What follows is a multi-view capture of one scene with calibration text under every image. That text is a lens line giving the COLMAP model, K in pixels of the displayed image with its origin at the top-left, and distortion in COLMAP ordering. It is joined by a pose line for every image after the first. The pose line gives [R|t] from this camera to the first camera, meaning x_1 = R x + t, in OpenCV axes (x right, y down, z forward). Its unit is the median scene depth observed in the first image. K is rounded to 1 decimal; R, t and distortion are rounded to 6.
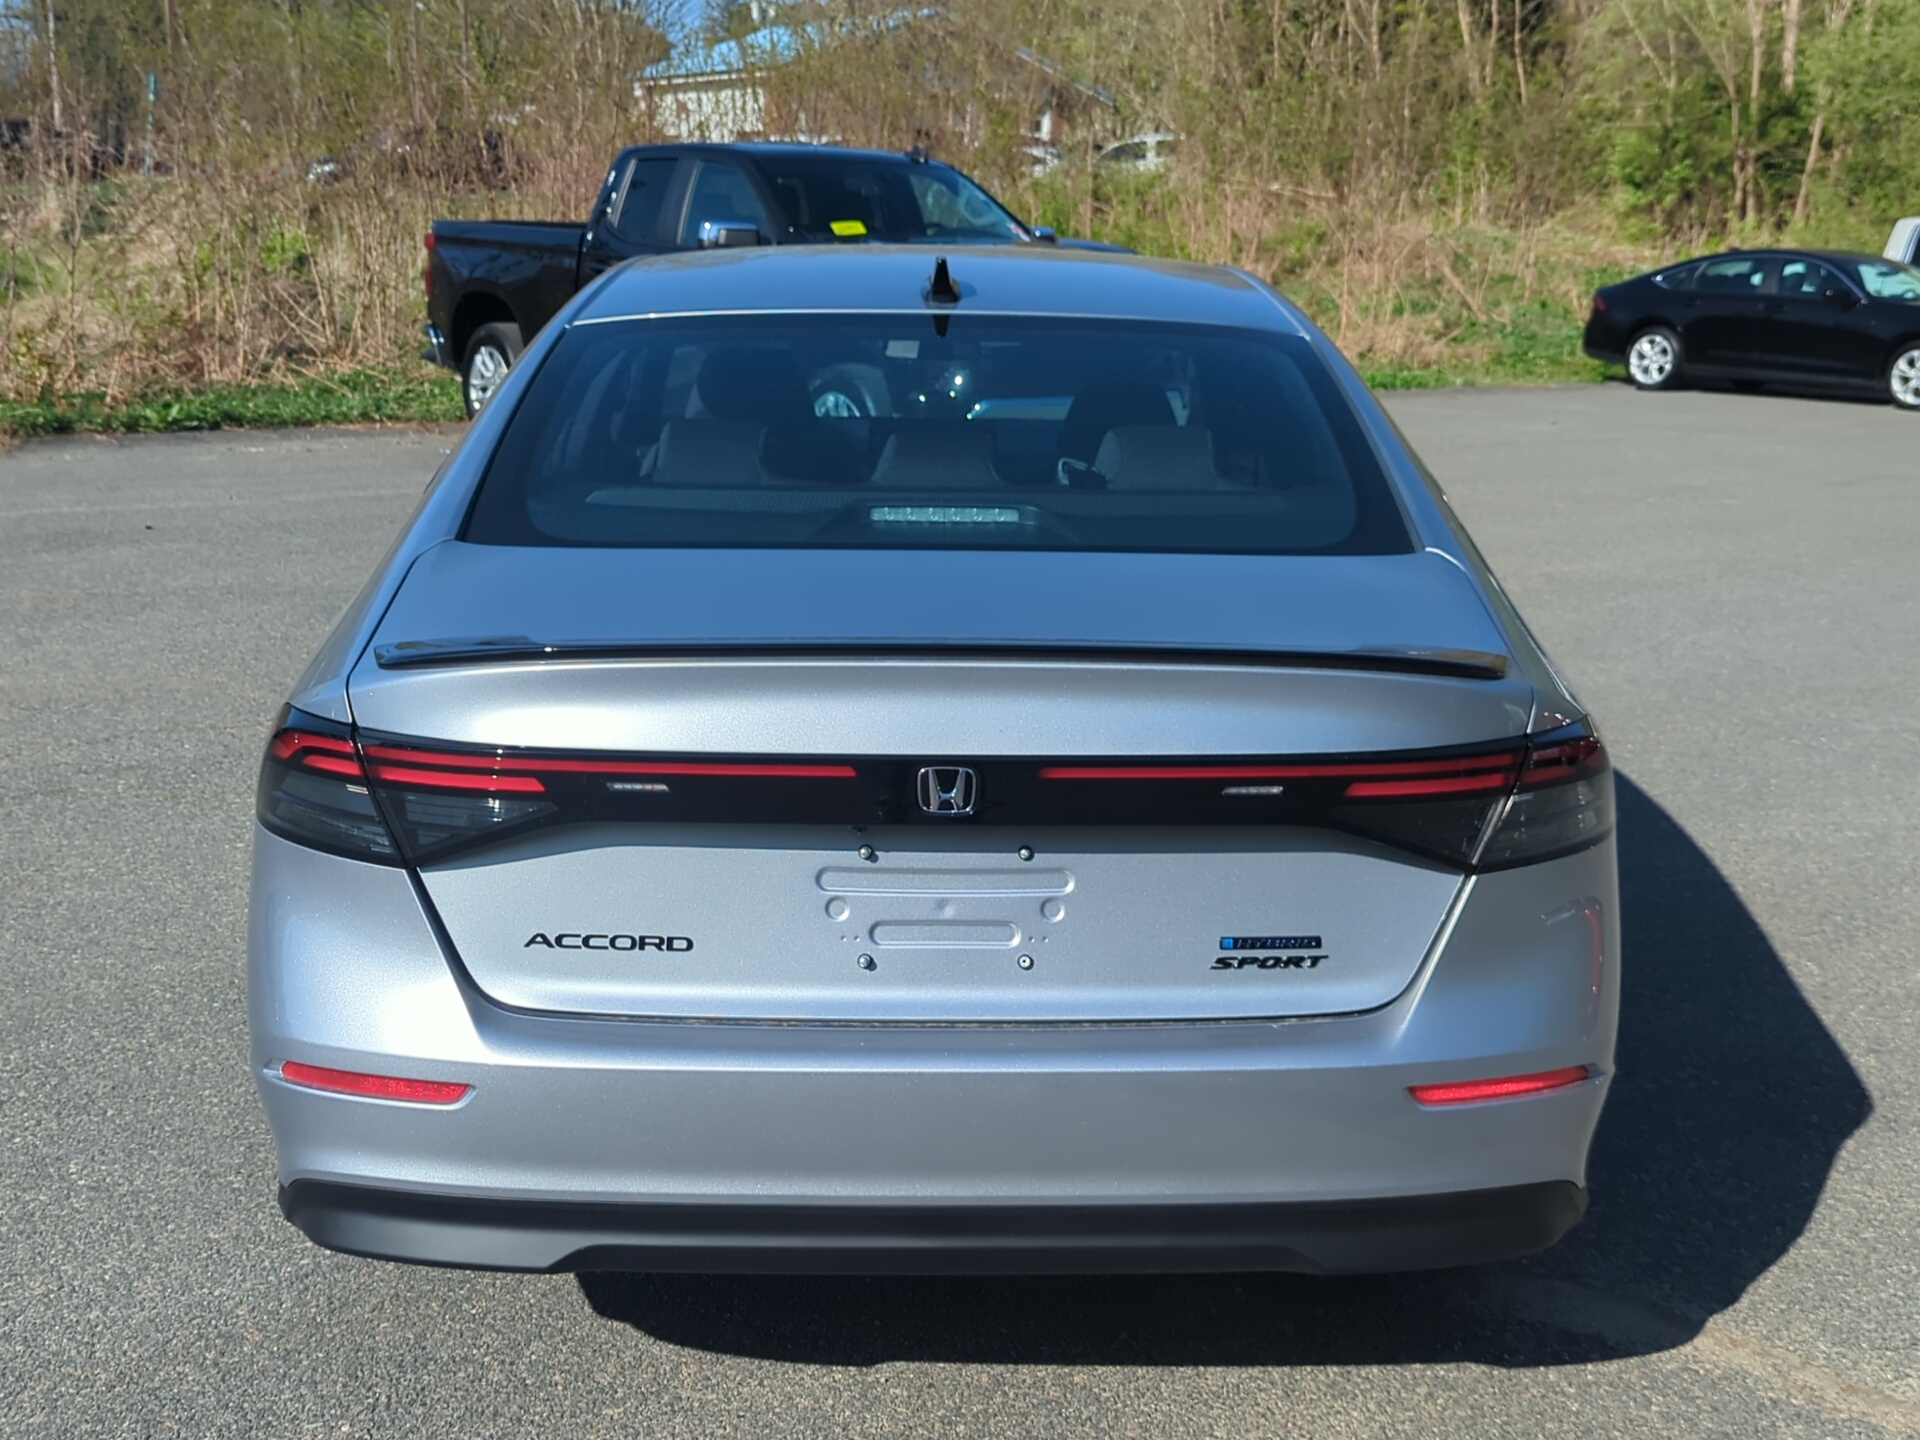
lens RADIAL K [[2373.7, 0, 980.1], [0, 2373.7, 722.2], [0, 0, 1]] dist [0.030047, 0.000000]
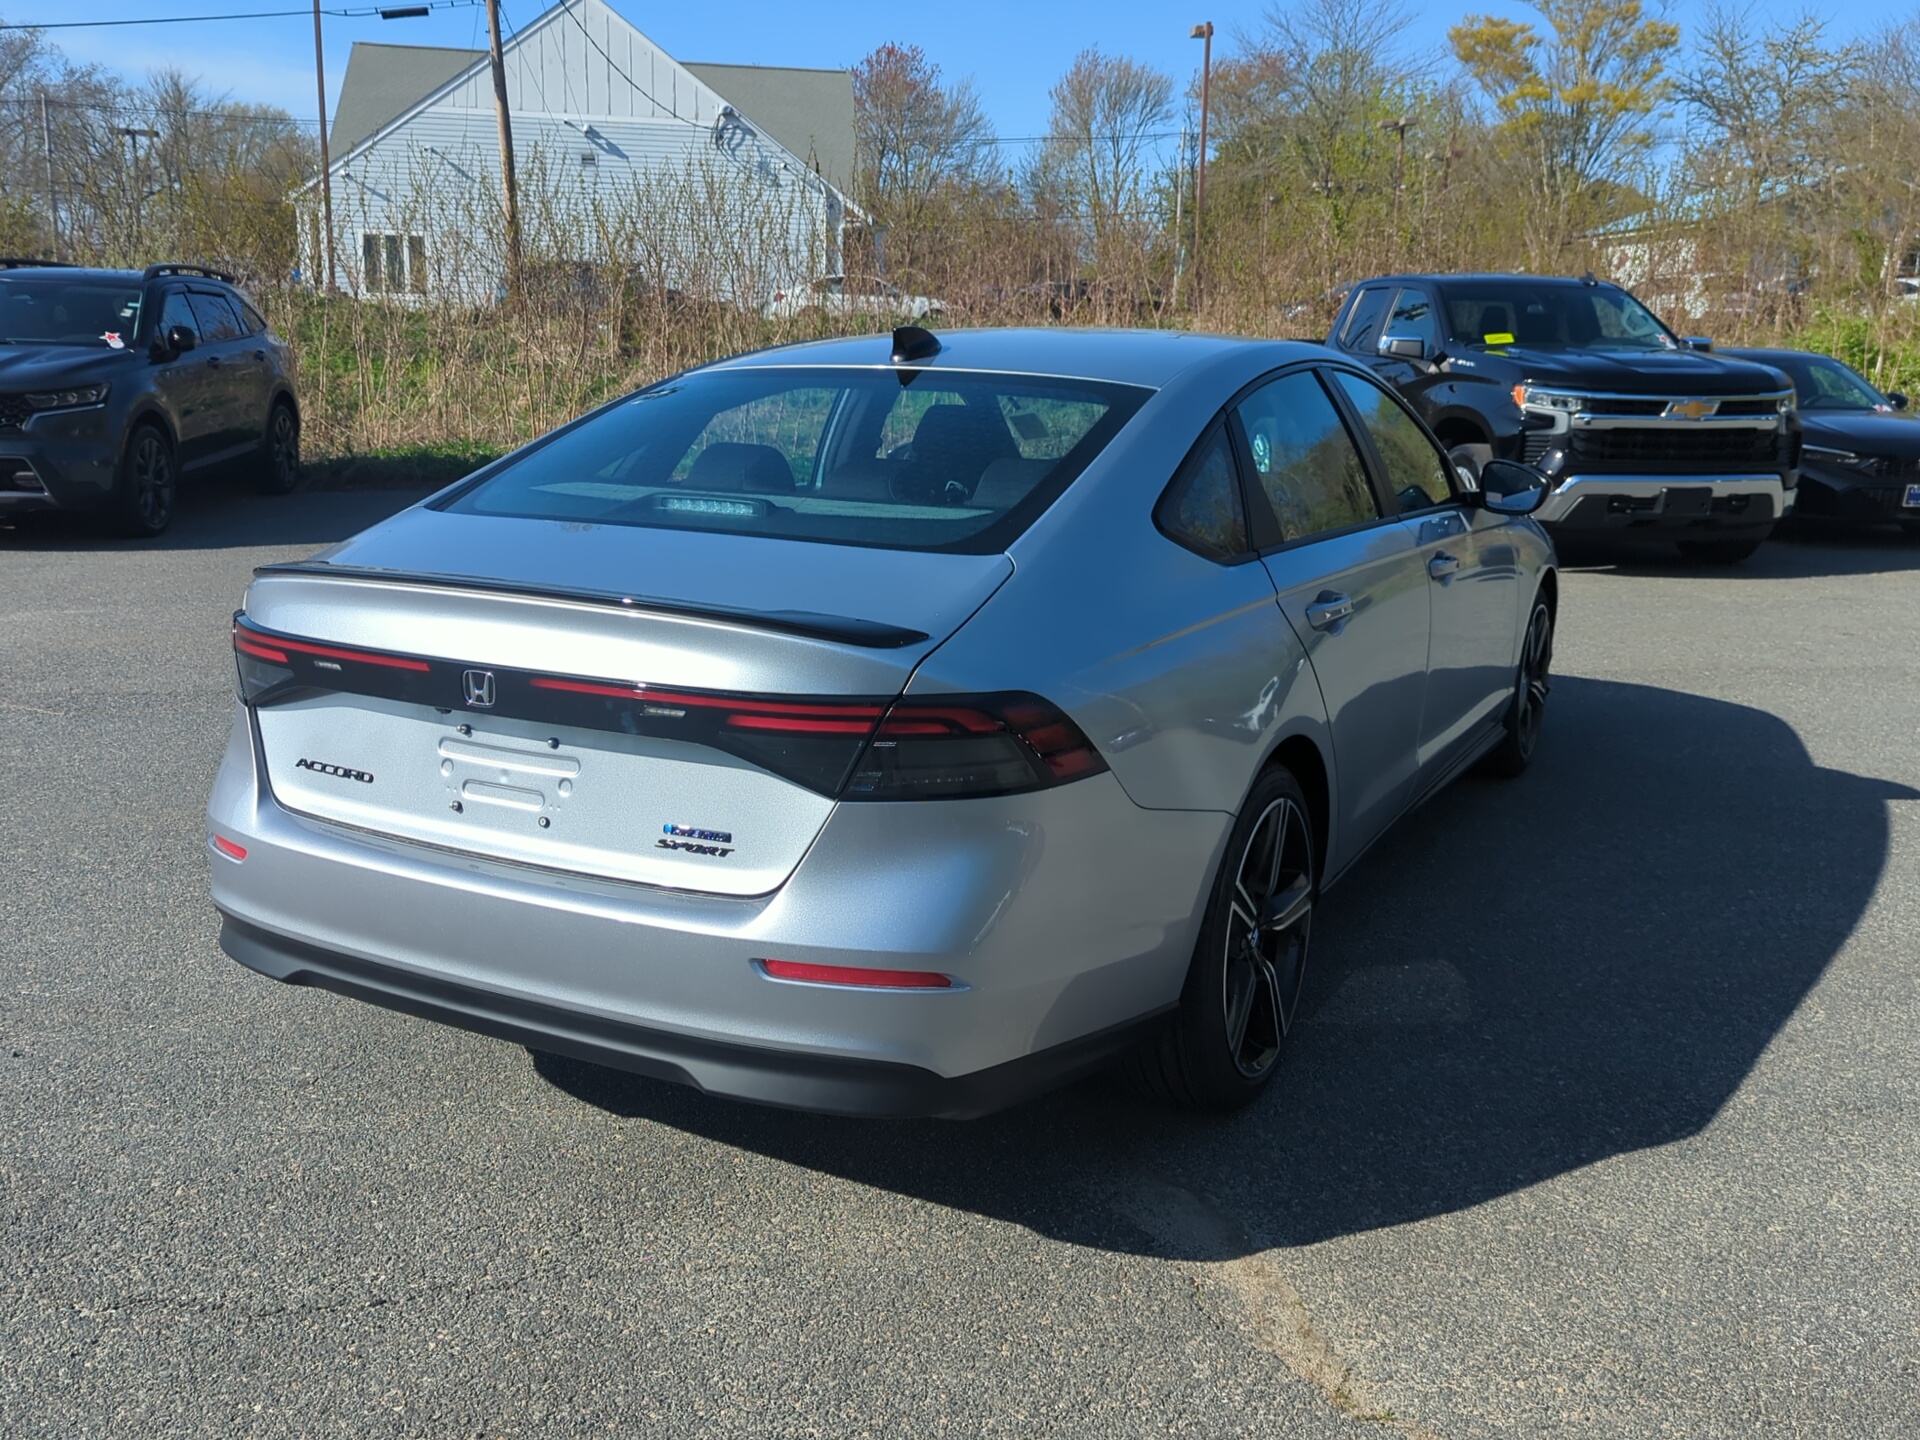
lens RADIAL K [[1726.8, 0, 947.6], [0, 1726.8, 715.2], [0, 0, 1]] dist [0.072558, -0.056443]
pose [[0.858990, 0.103234, -0.501476, 0.601225], [-0.104808, 0.994175, 0.025133, -0.008028], [0.501149, 0.030970, 0.864806, 0.211121]]
